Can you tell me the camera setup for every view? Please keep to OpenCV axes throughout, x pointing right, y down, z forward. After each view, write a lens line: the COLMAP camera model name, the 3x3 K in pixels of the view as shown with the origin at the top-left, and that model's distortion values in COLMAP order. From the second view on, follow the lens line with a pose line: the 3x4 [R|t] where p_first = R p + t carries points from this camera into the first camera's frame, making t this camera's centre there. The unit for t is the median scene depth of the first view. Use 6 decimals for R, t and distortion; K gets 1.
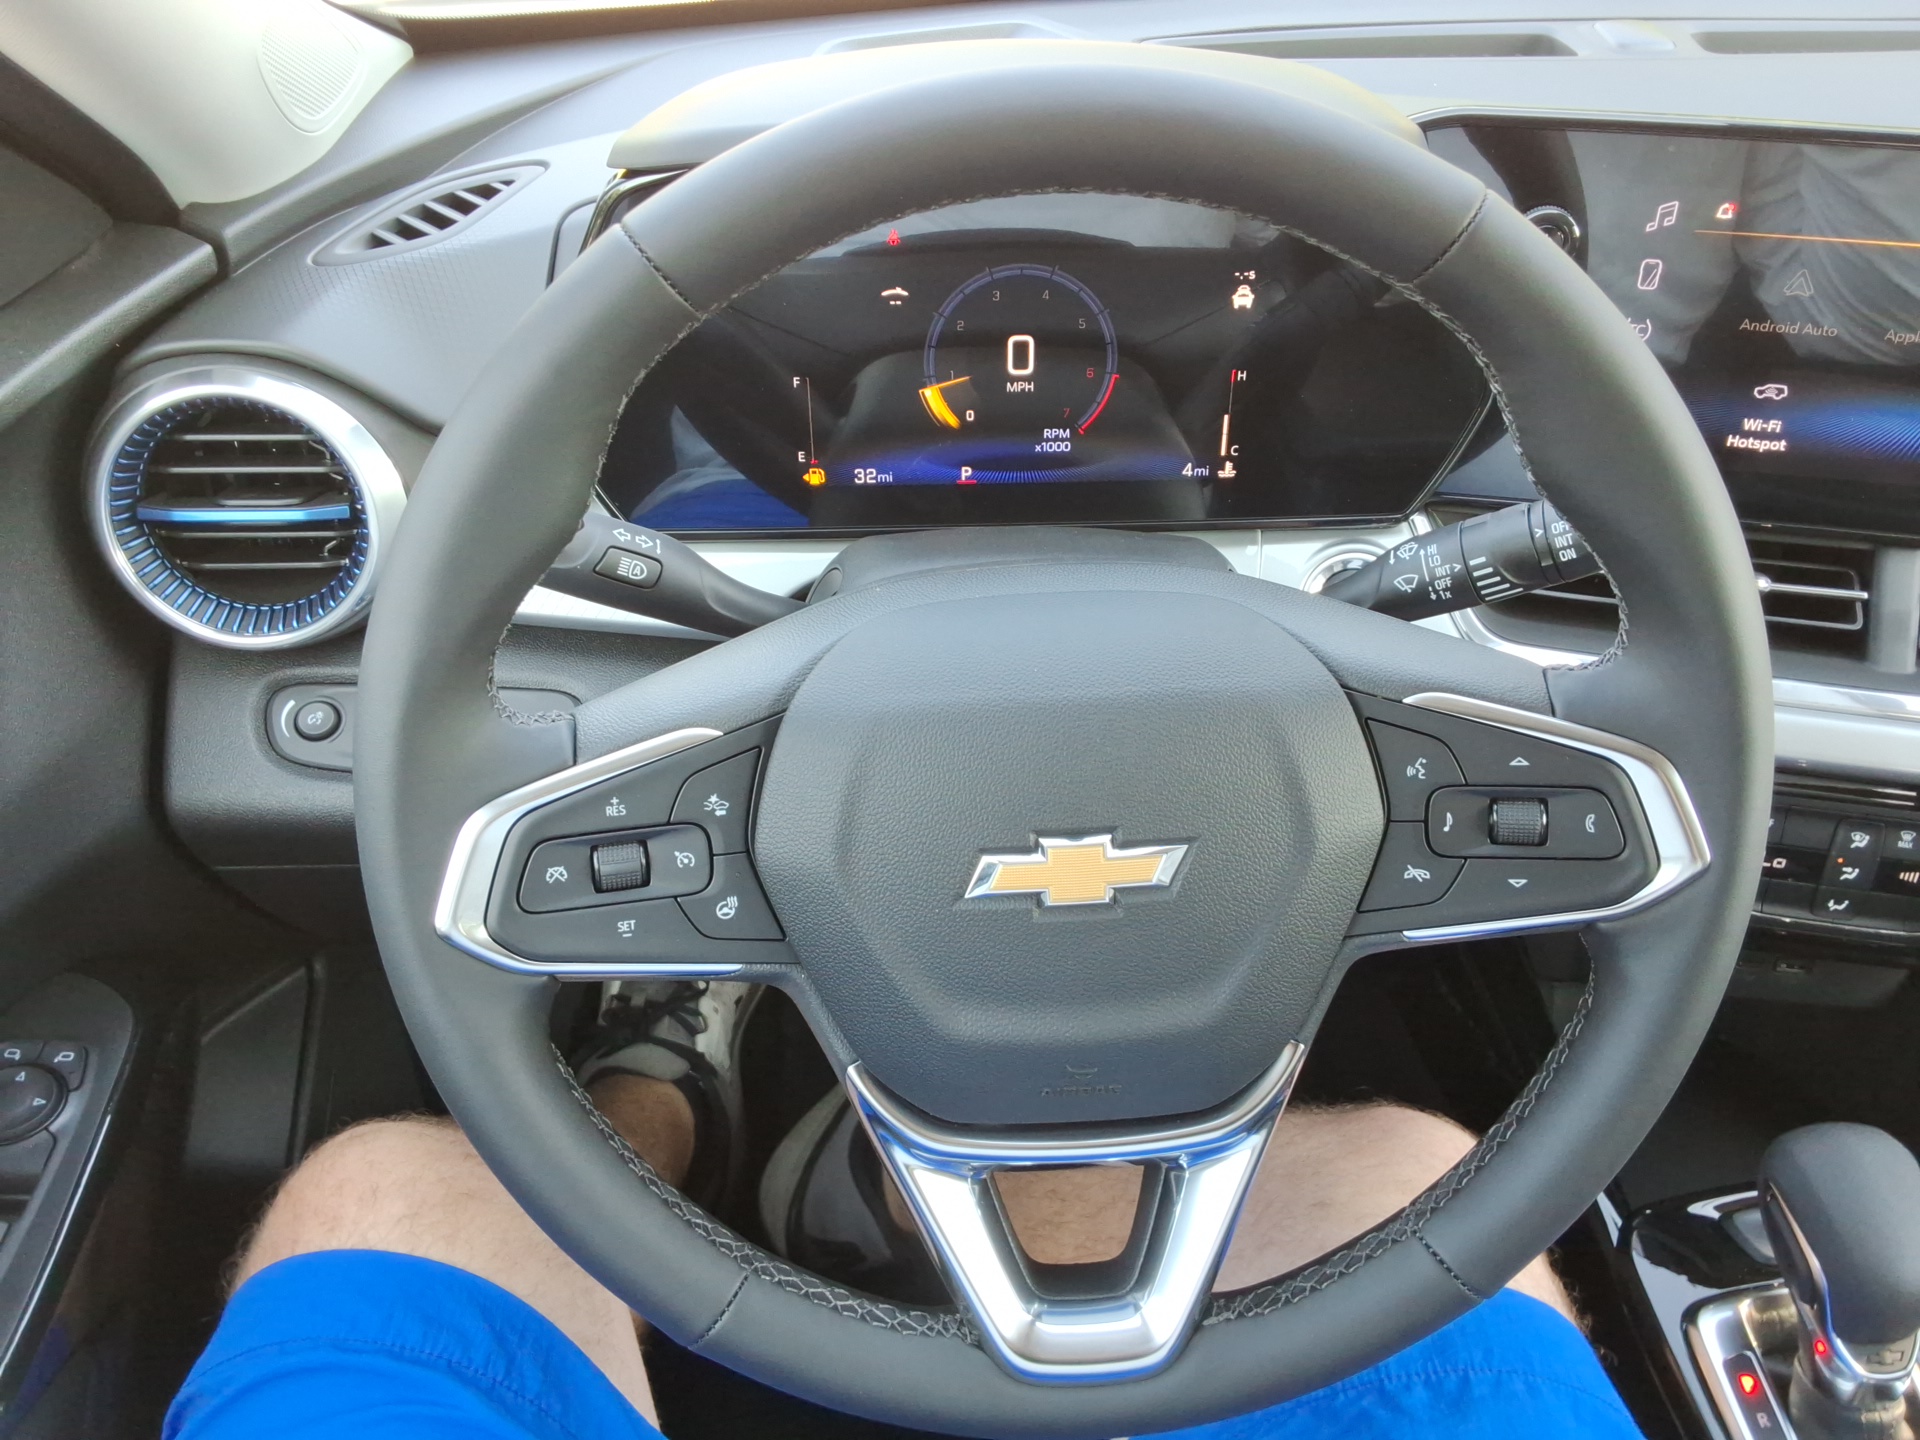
lens RADIAL K [[1532.6, 0, 969.6], [0, 1532.6, 715.9], [0, 0, 1]] dist [0.096959, -0.150350]
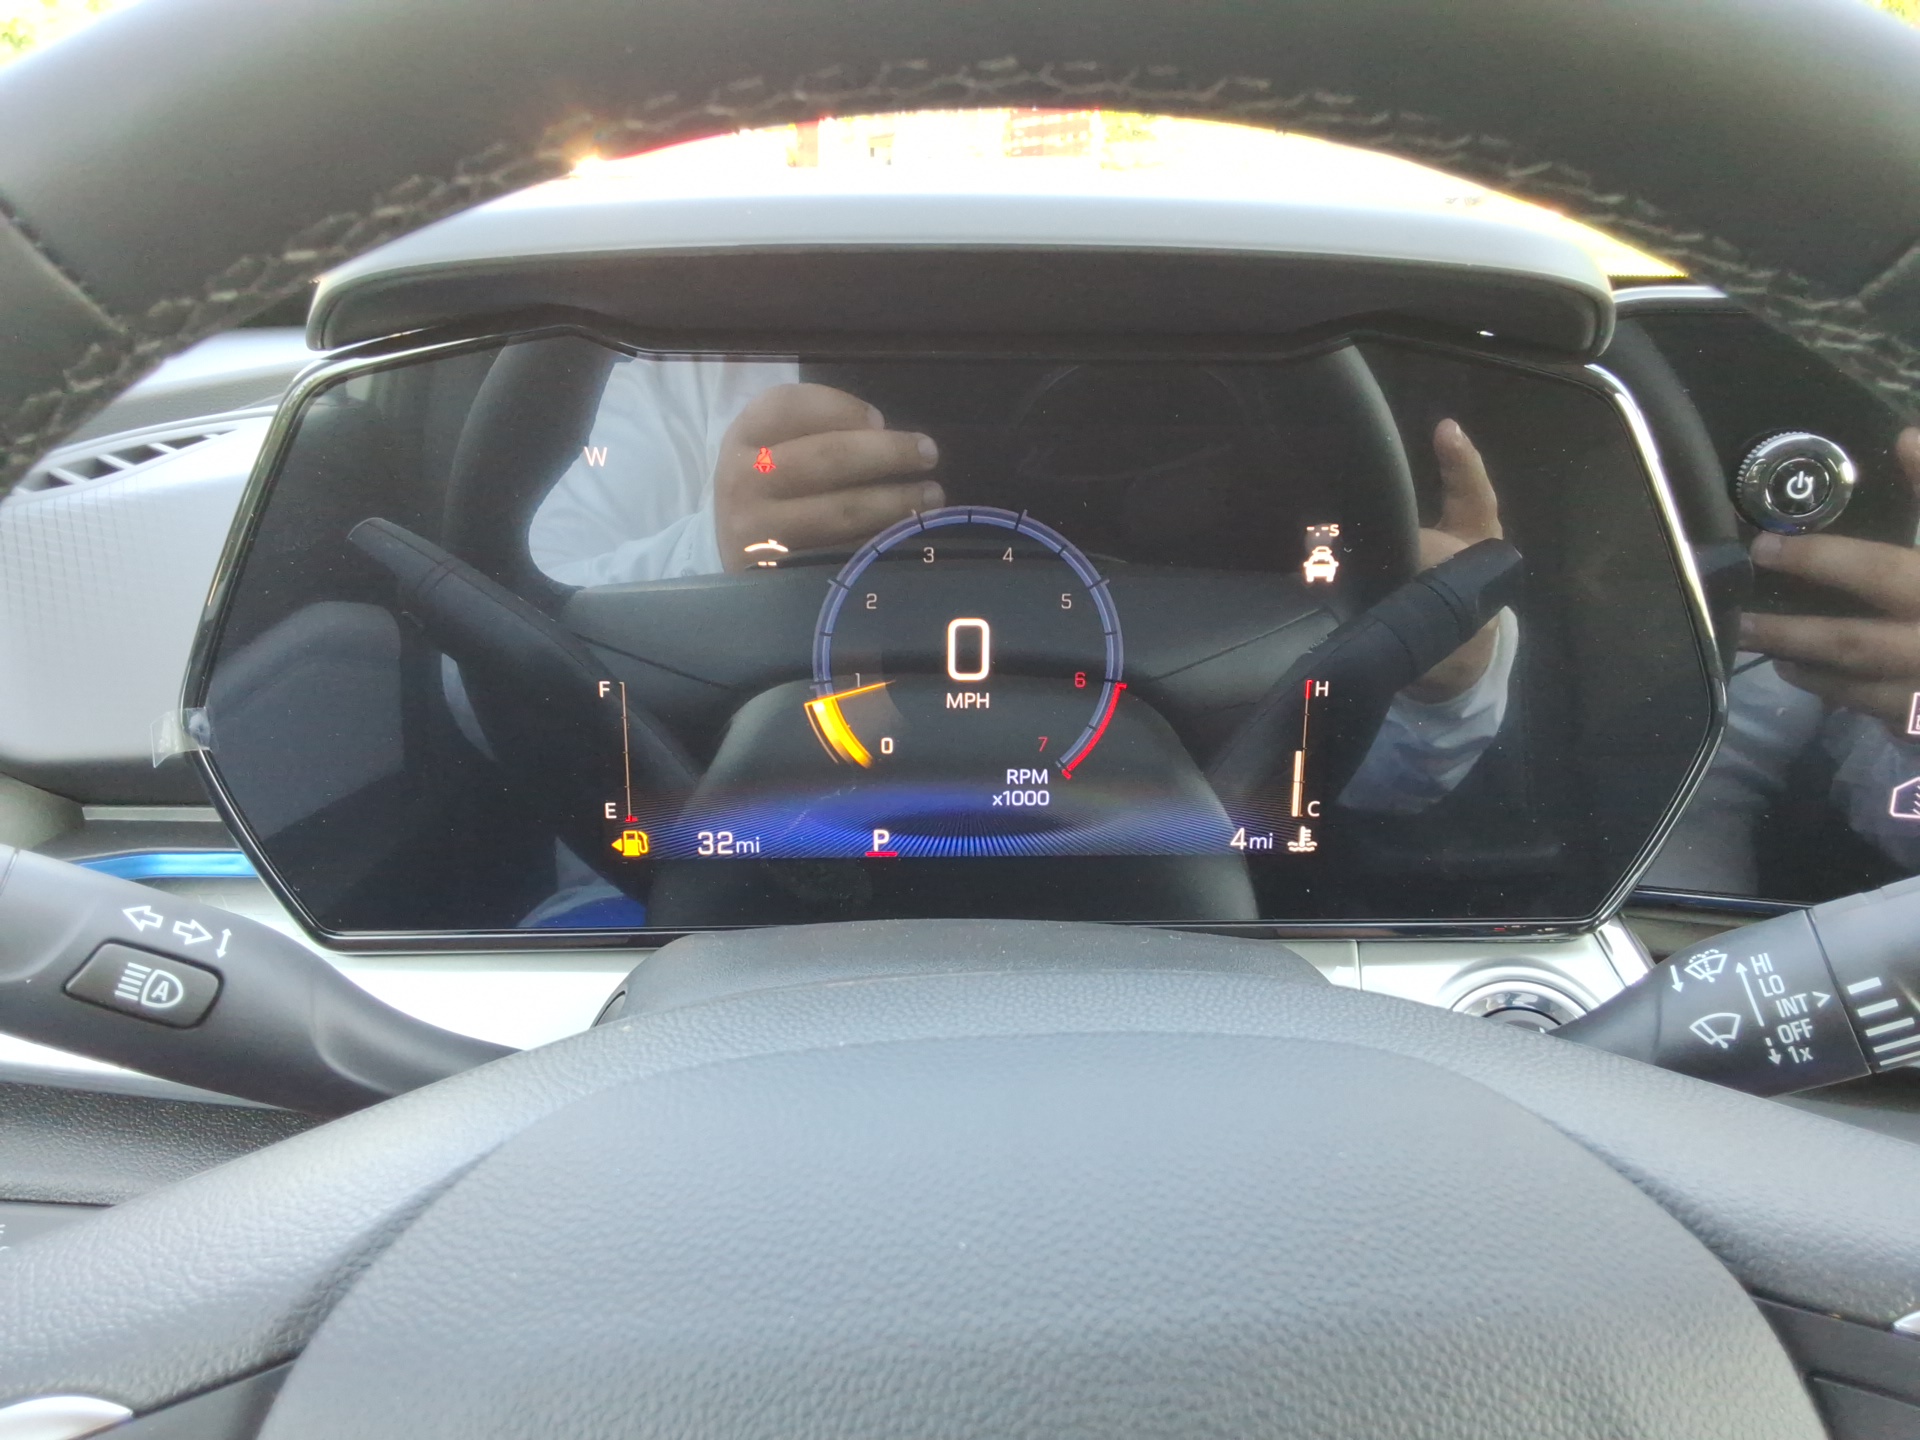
lens RADIAL K [[1532.6, 0, 971.5], [0, 1532.6, 688.9], [0, 0, 1]] dist [0.096959, -0.150350]
pose [[0.999889, 0.009840, 0.011150, 0.027322], [-0.006036, 0.953786, -0.300427, -0.031878], [-0.013590, 0.300326, 0.953740, 0.406538]]
